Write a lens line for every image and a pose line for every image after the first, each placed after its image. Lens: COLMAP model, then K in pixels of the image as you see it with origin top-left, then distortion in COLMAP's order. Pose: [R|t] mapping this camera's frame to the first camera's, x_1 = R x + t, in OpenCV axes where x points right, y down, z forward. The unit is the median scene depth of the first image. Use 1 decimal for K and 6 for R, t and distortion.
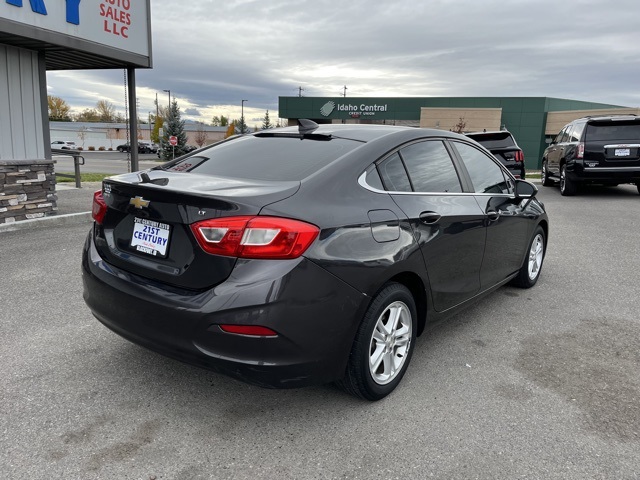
lens RADIAL K [[484.3, 0, 321.4], [0, 484.3, 238.6], [0, 0, 1]] dist [0.068281, -0.097193]
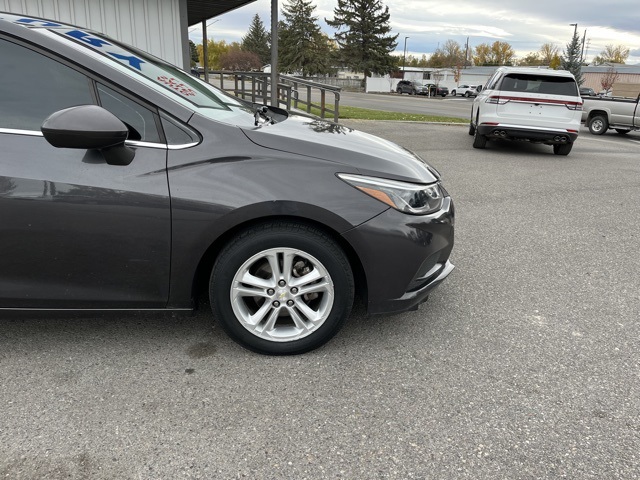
lens RADIAL K [[484.3, 0, 325.3], [0, 484.3, 239.0], [0, 0, 1]] dist [0.068281, -0.097193]
pose [[0.681029, 0.224628, -0.696952, 0.488815], [-0.150985, 0.974410, 0.166518, -0.059796], [0.716522, -0.008174, 0.697517, 0.458733]]
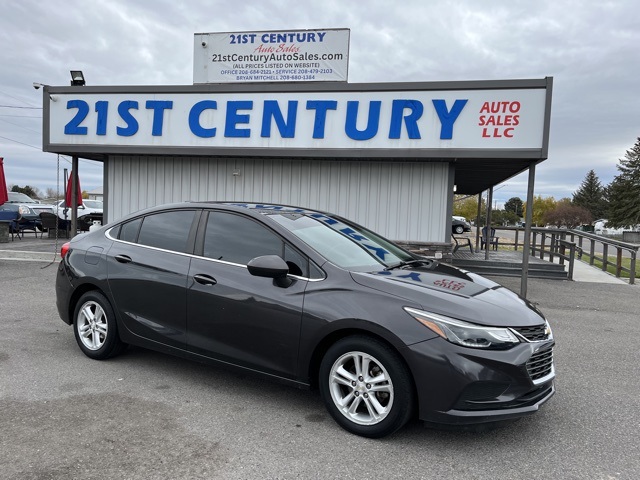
lens RADIAL K [[484.3, 0, 319.9], [0, 484.3, 243.6], [0, 0, 1]] dist [0.068281, -0.097193]
pose [[0.106829, 0.025598, -0.993948, 0.678900], [-0.220865, 0.975303, 0.001380, -0.086933], [0.969436, 0.219381, 0.109844, 0.535543]]
